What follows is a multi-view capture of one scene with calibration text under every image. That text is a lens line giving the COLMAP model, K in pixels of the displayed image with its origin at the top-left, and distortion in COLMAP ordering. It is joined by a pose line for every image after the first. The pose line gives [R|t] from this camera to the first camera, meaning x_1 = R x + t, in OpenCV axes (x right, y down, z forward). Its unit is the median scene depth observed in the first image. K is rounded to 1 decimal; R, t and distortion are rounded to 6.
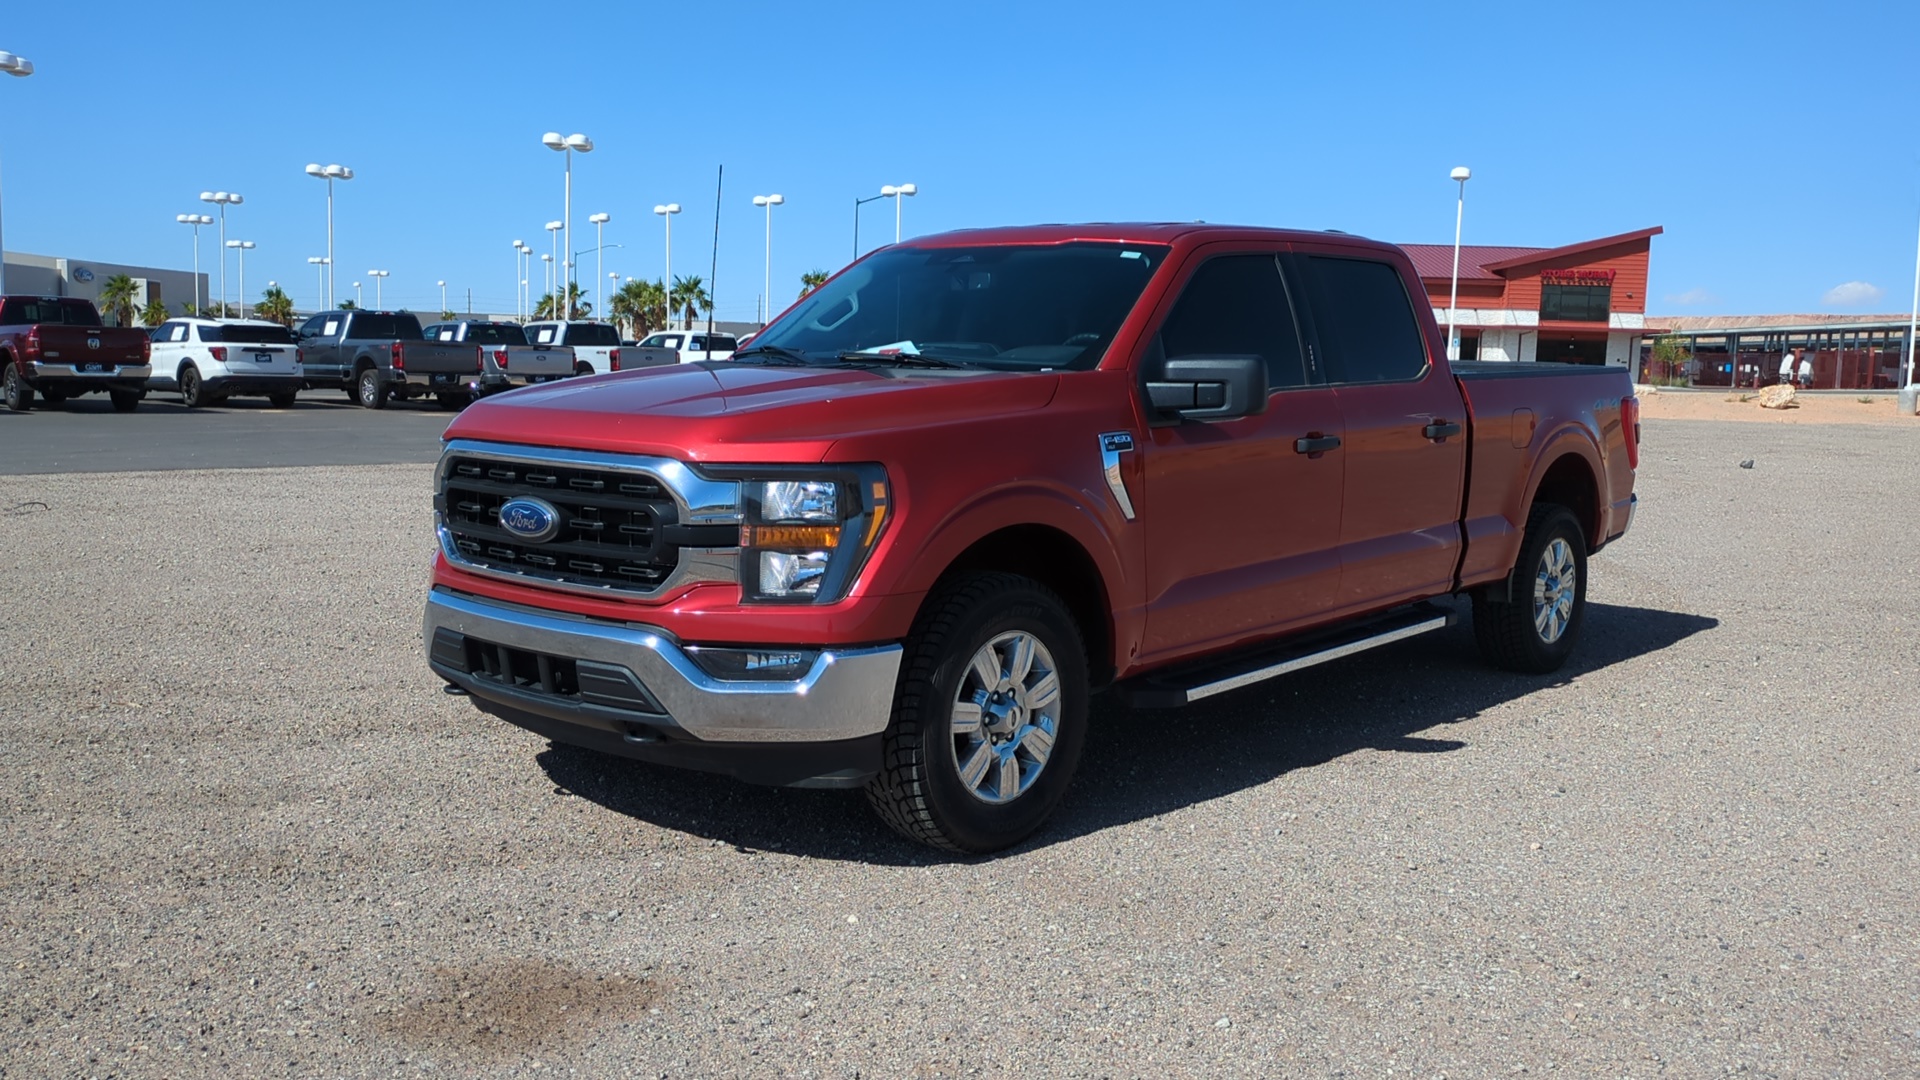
lens RADIAL K [[1650.2, 0, 974.3], [0, 1650.2, 542.7], [0, 0, 1]] dist [0.061524, -0.076711]
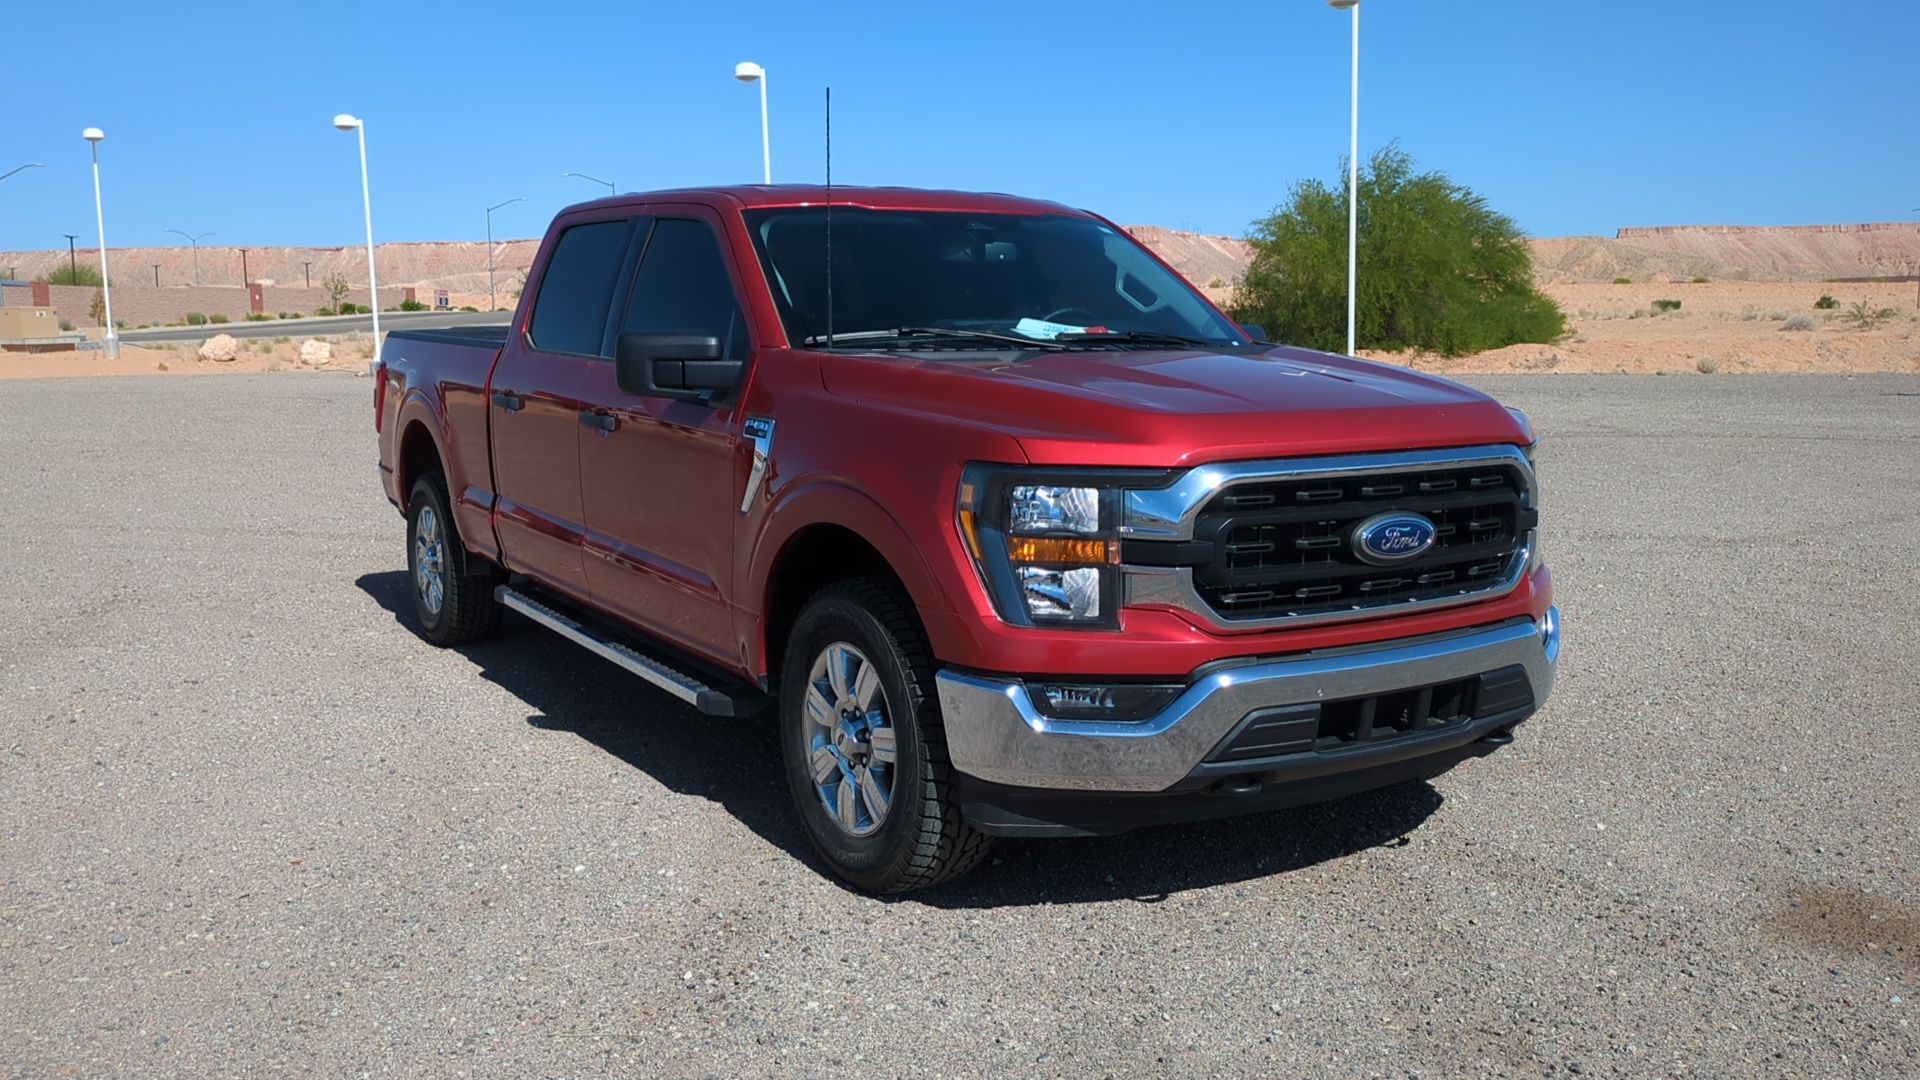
lens RADIAL K [[1662.8, 0, 960.0], [0, 1662.8, 540.0], [0, 0, 1]] dist [0.041216, -0.006088]
pose [[0.283280, -0.143308, 0.948269, -1.007293], [0.116735, 0.986573, 0.114224, -0.120631], [-0.951906, 0.078339, 0.296206, 0.842354]]
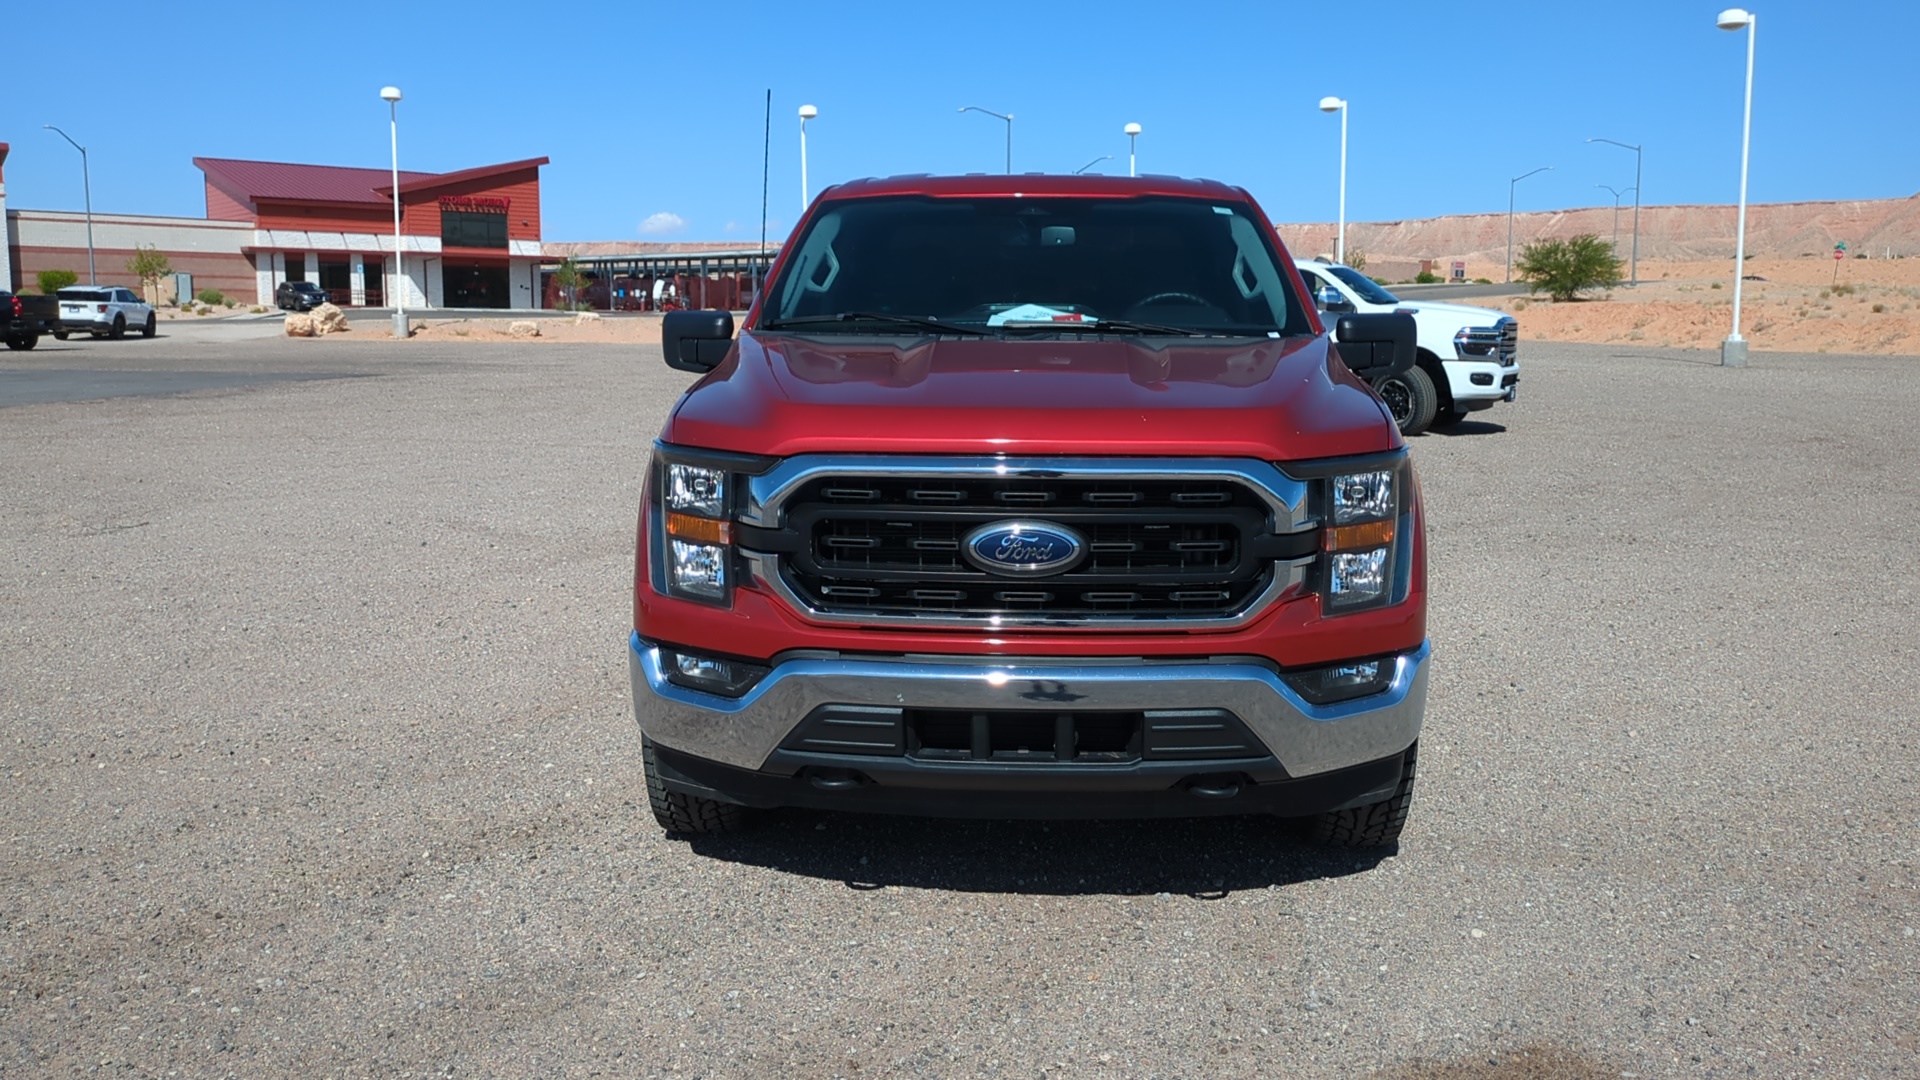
lens RADIAL K [[1664.0, 0, 968.0], [0, 1664.0, 504.8], [0, 0, 1]] dist [0.045074, -0.004558]
pose [[0.783394, -0.092522, 0.614601, -0.684716], [0.079334, 0.995655, 0.048764, -0.066661], [-0.616442, 0.010557, 0.787330, 0.339672]]
